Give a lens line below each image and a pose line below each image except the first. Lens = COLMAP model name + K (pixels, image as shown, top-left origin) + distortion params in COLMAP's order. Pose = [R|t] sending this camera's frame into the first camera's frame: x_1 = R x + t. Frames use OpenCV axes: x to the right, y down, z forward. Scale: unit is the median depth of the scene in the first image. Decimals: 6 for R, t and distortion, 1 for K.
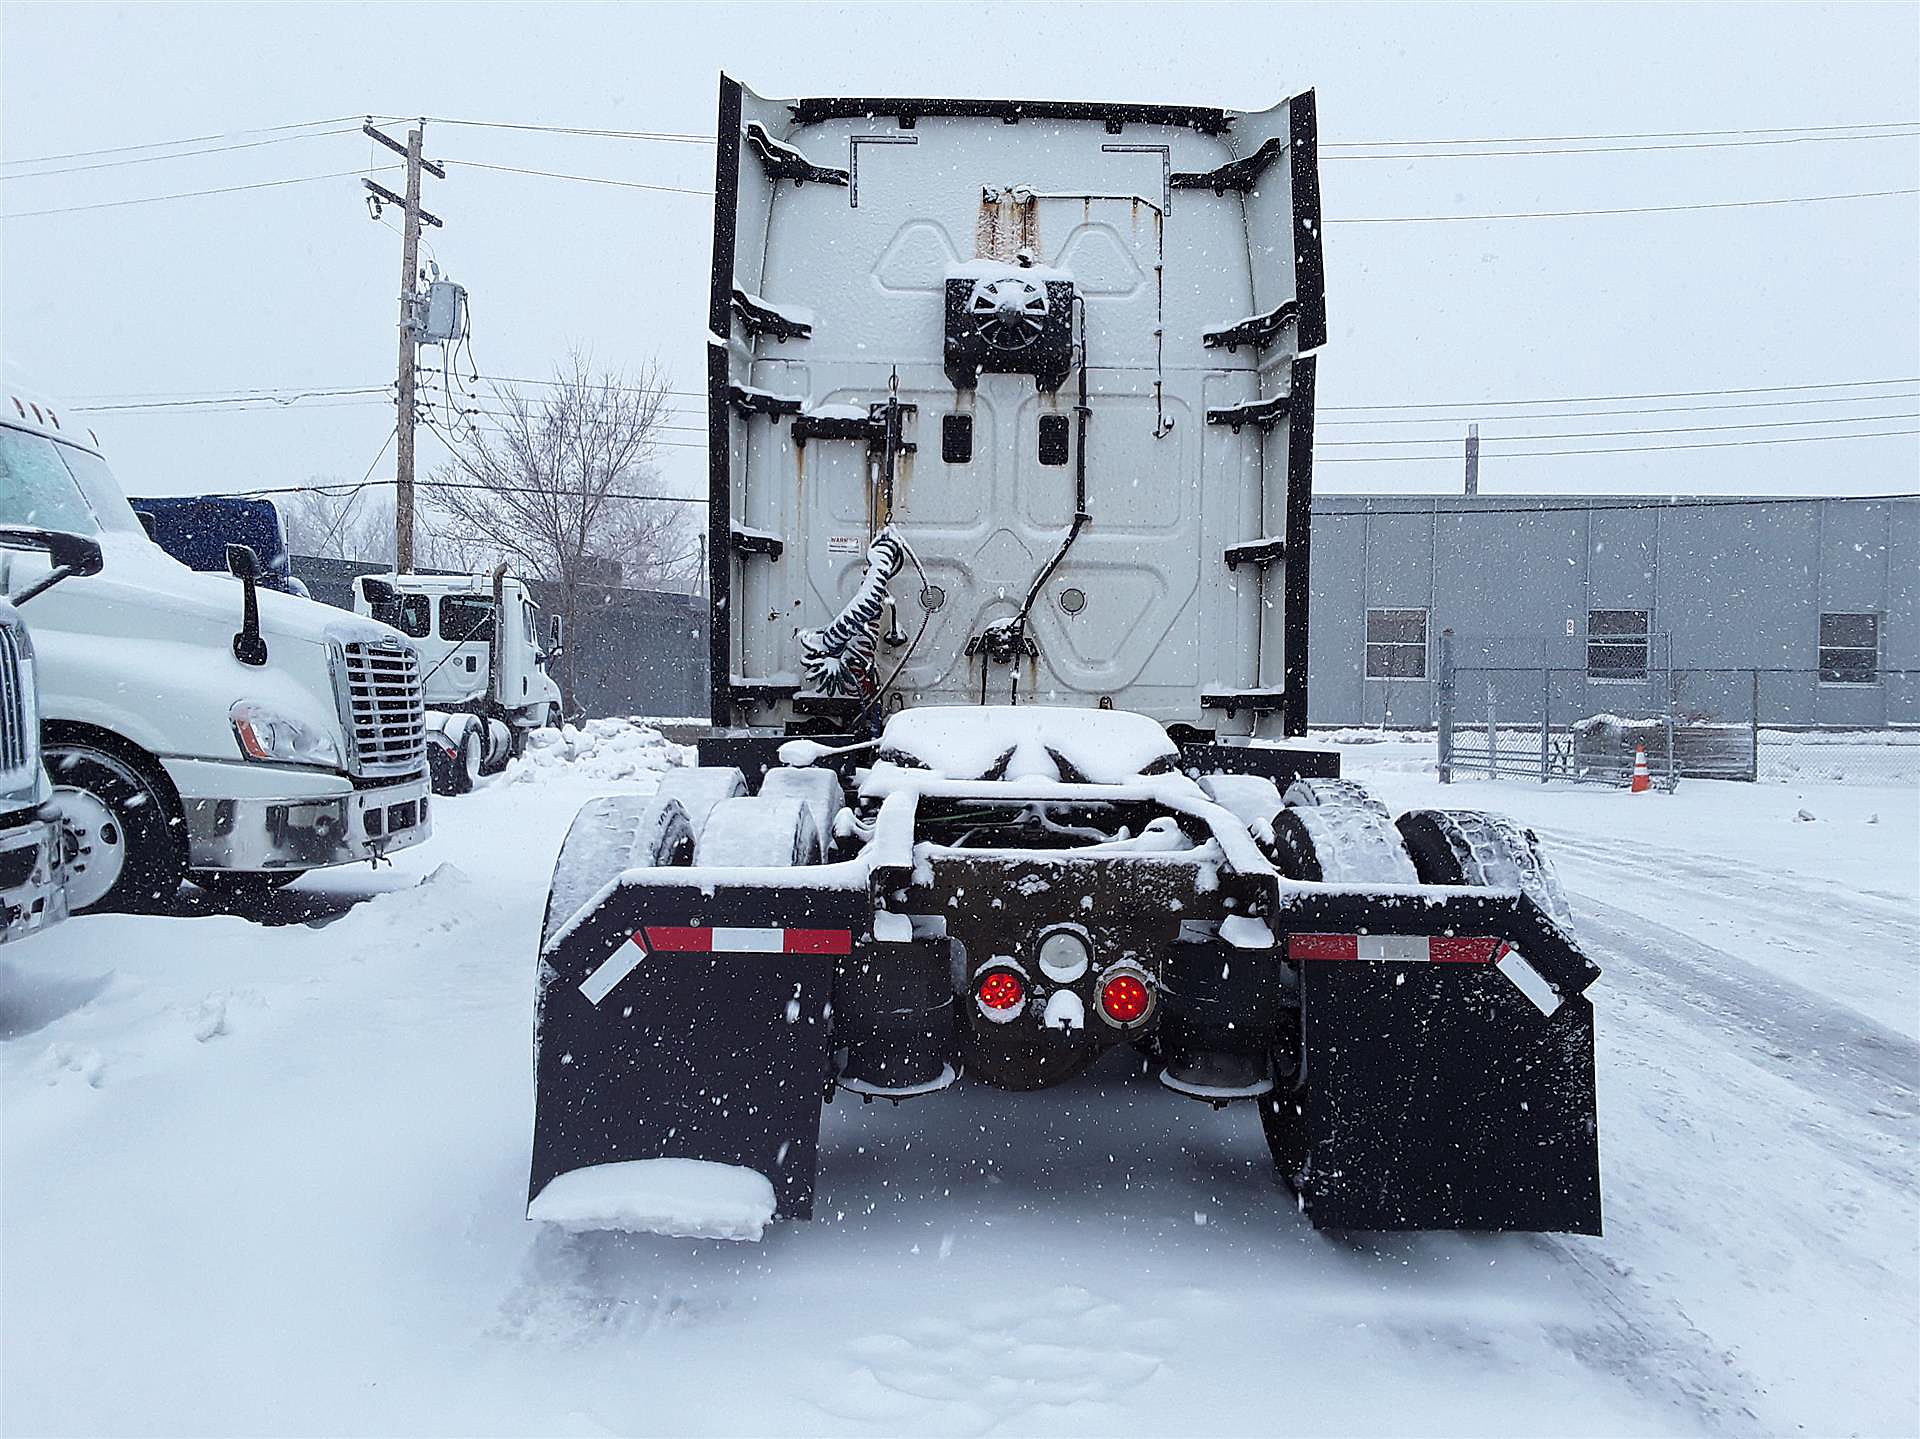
lens RADIAL K [[1522.2, 0, 960.0], [0, 1522.2, 719.5], [0, 0, 1]] dist [0.015096, 0.000196]
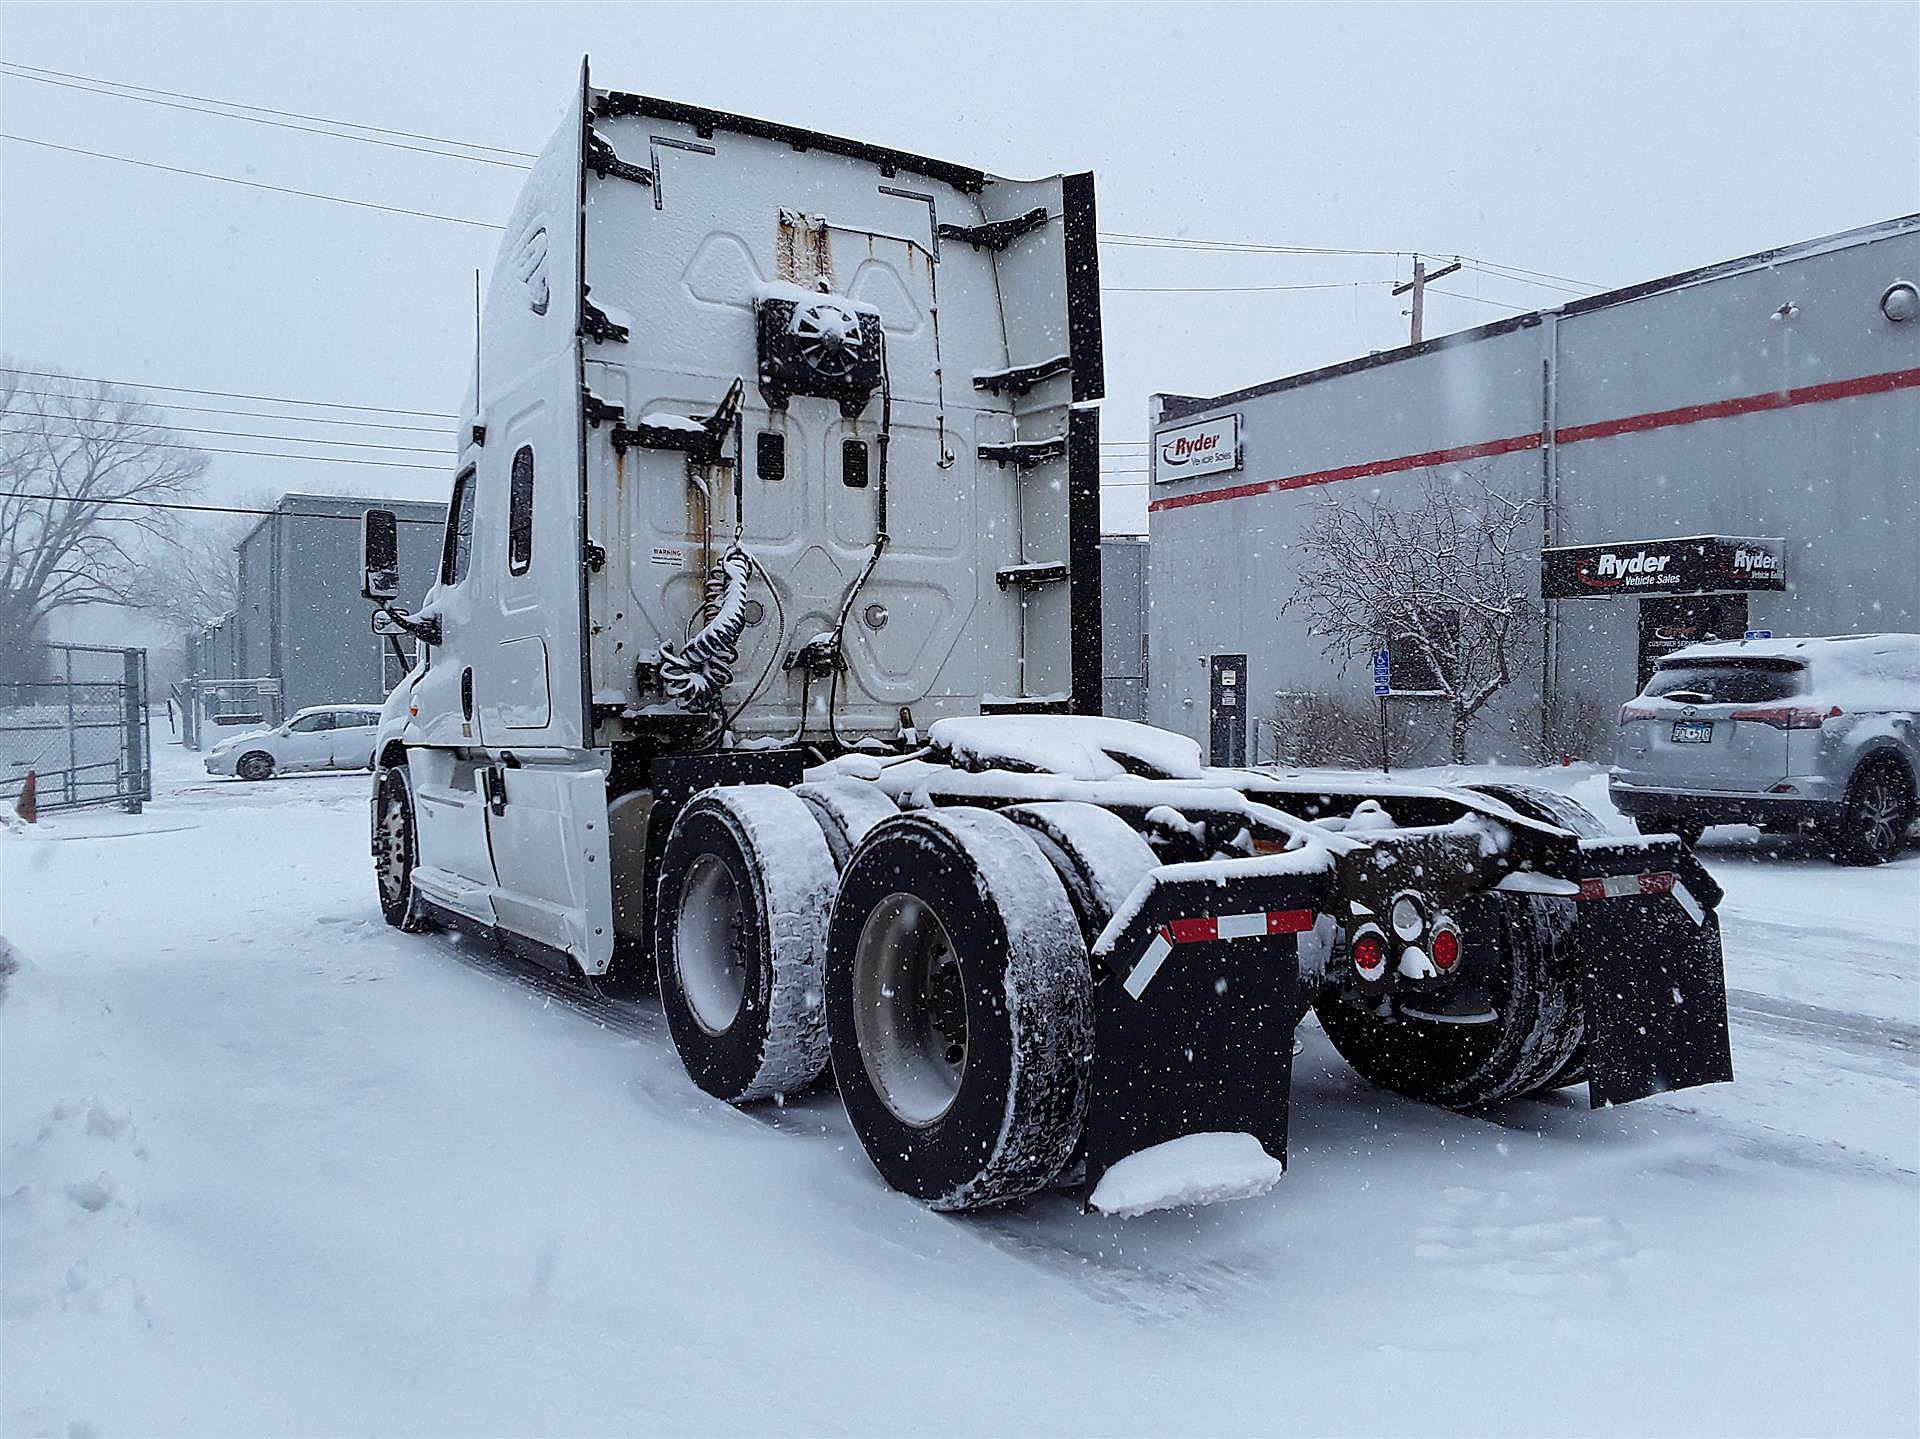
lens RADIAL K [[1487.9, 0, 960.1], [0, 1487.9, 742.5], [0, 0, 1]] dist [0.047496, -0.004876]
pose [[0.861328, -0.031546, 0.507068, -0.407890], [0.028461, 0.999499, 0.013836, -0.004227], [-0.507251, 0.002514, 0.861795, 0.079760]]
